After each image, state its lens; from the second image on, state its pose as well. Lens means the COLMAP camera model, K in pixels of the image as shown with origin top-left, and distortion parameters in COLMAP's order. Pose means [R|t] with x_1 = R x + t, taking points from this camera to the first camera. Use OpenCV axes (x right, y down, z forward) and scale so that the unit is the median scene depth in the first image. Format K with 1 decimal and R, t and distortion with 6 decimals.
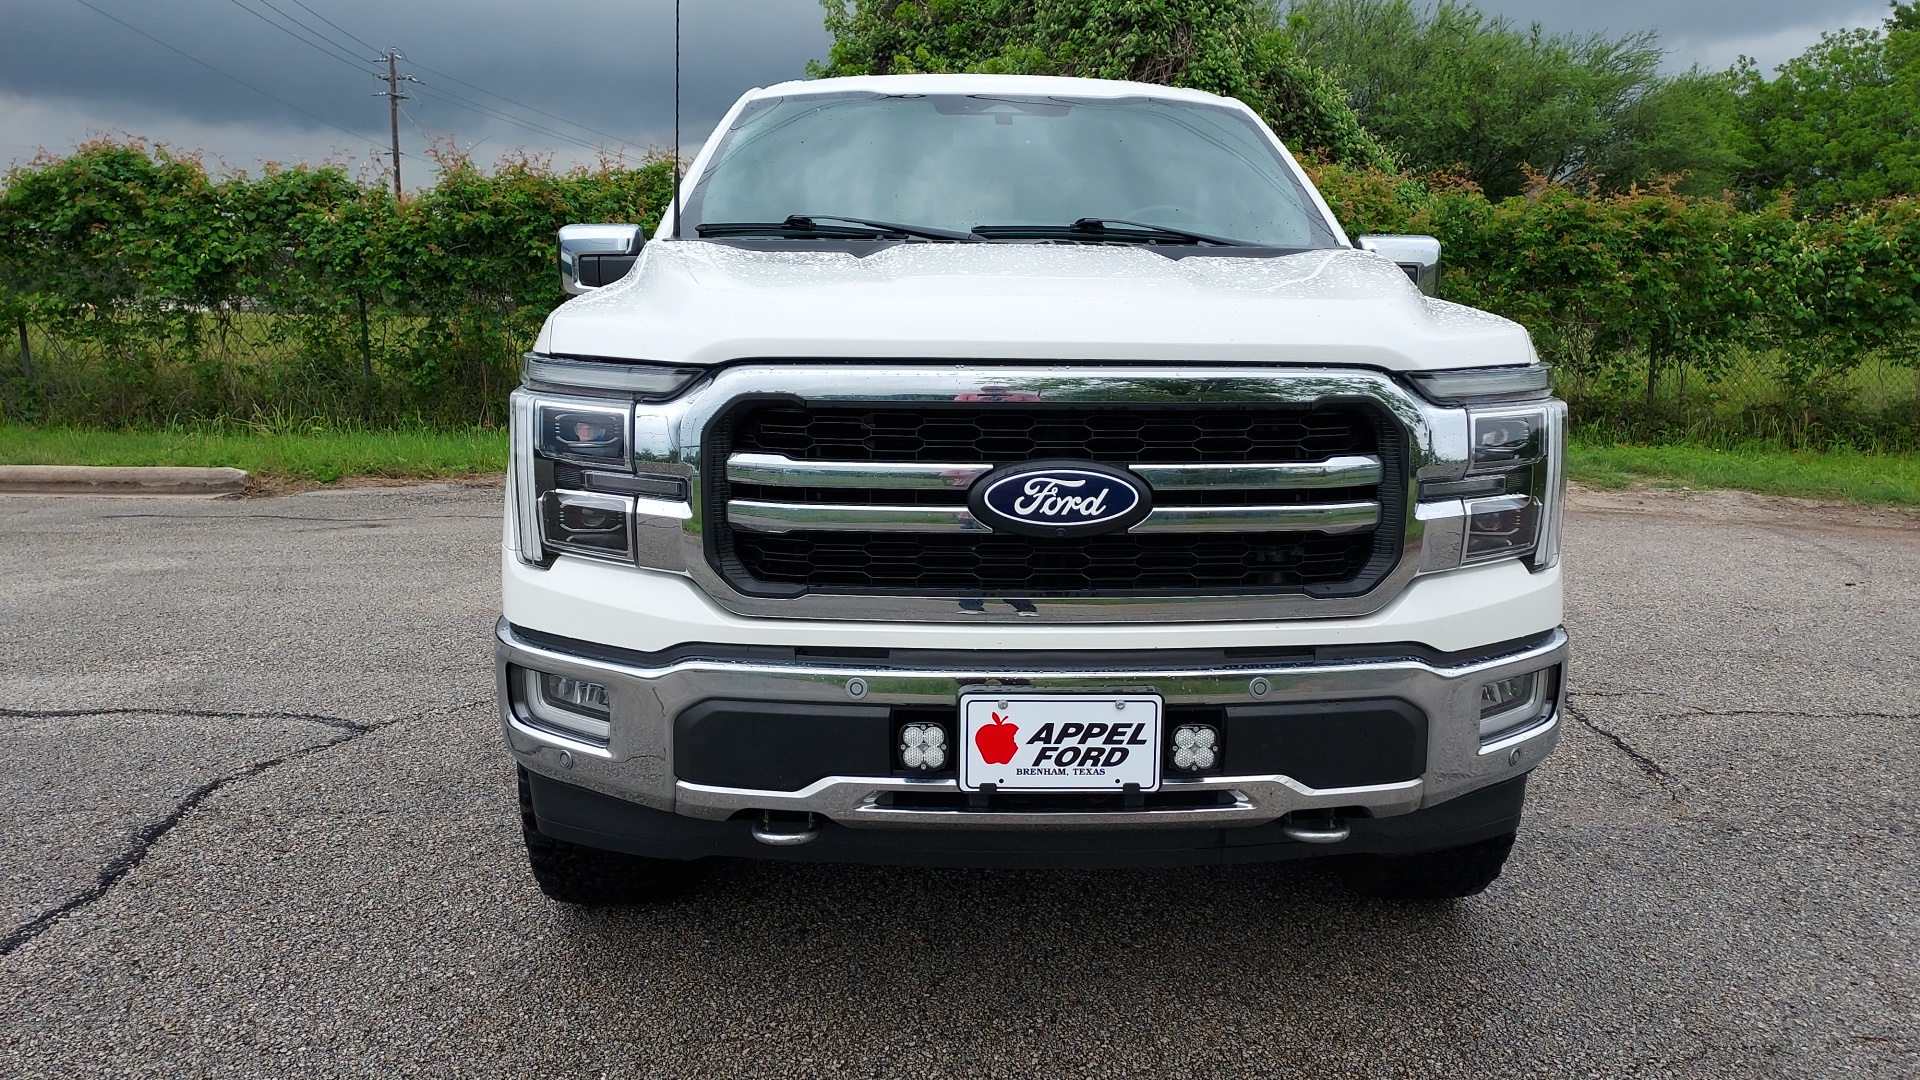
lens RADIAL K [[1452.3, 0, 962.2], [0, 1452.3, 543.9], [0, 0, 1]] dist [0.050243, -0.013697]
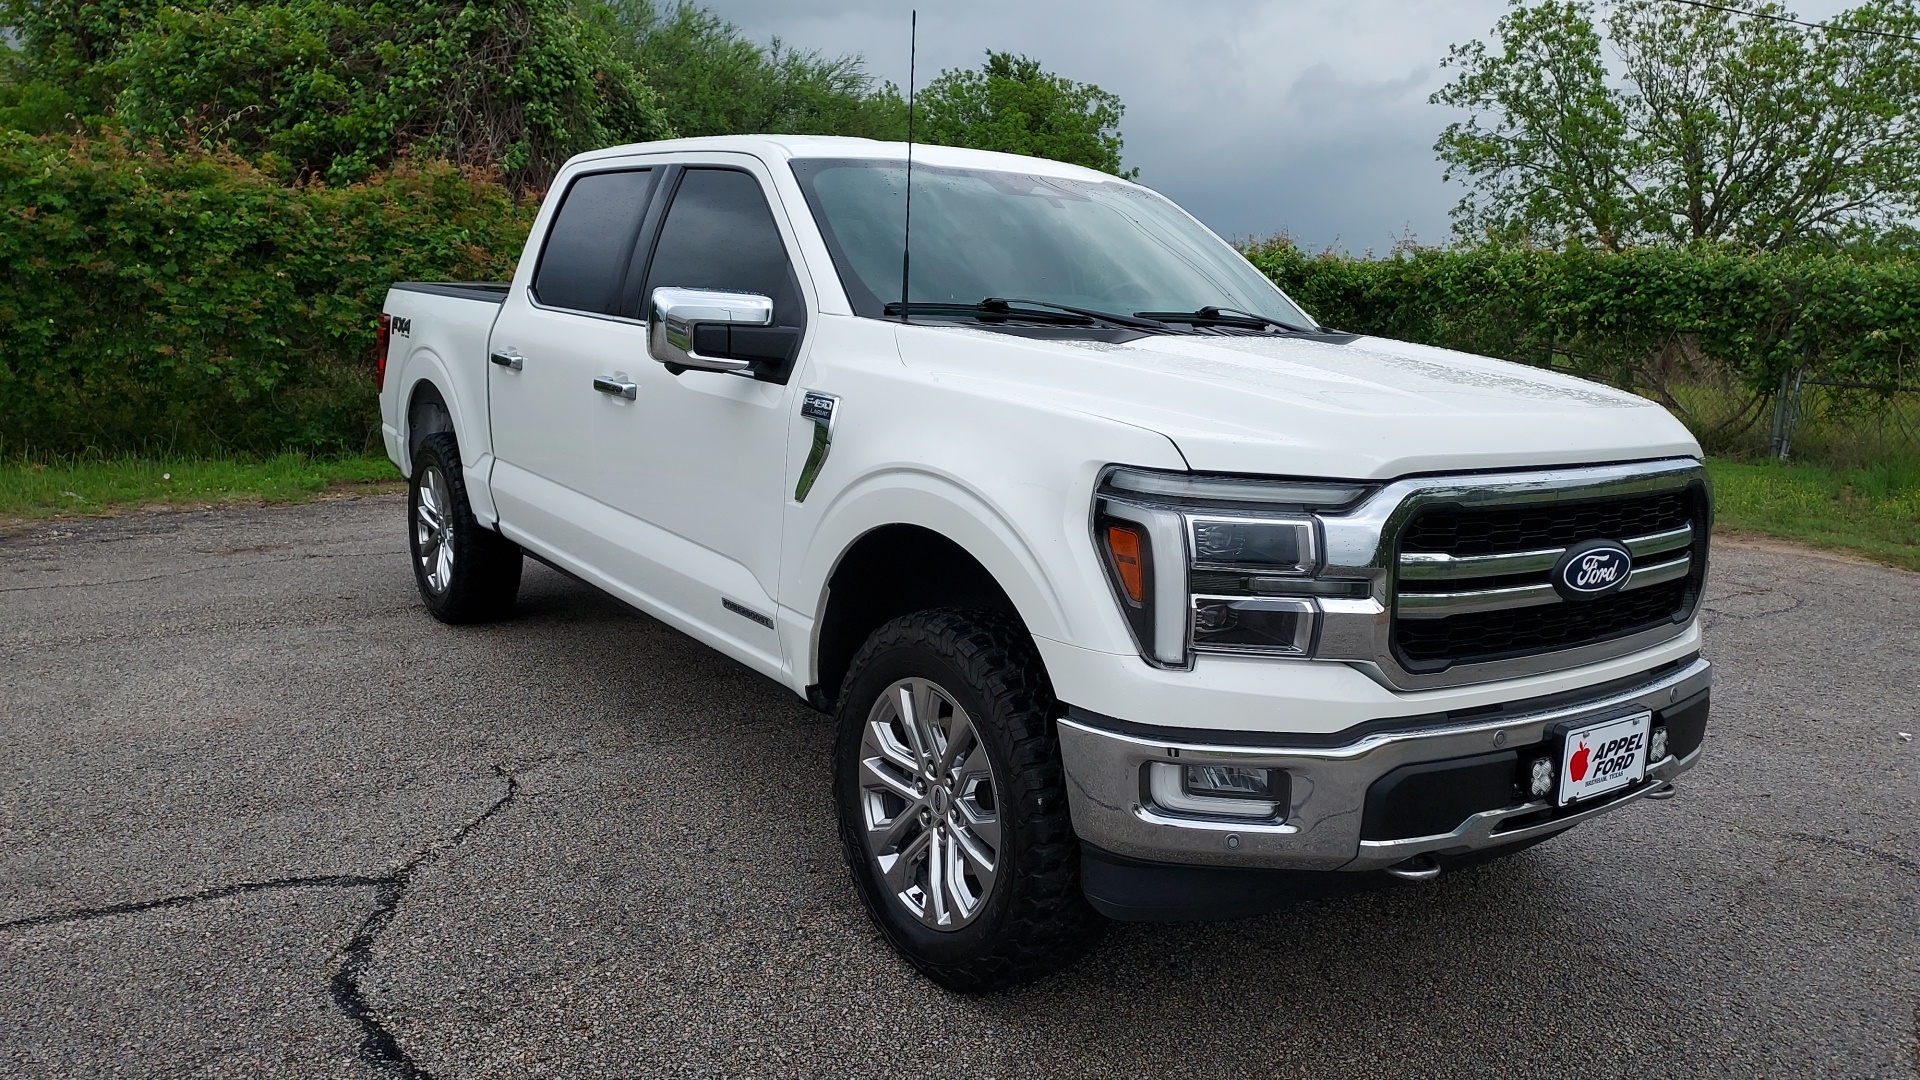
lens RADIAL K [[1452.3, 0, 1015.0], [0, 1452.3, 531.0], [0, 0, 1]] dist [0.050243, -0.013697]
pose [[0.819189, -0.070684, 0.569151, -1.048838], [0.065489, 0.997414, 0.029611, -0.132352], [-0.569772, 0.013016, 0.821700, 0.206309]]
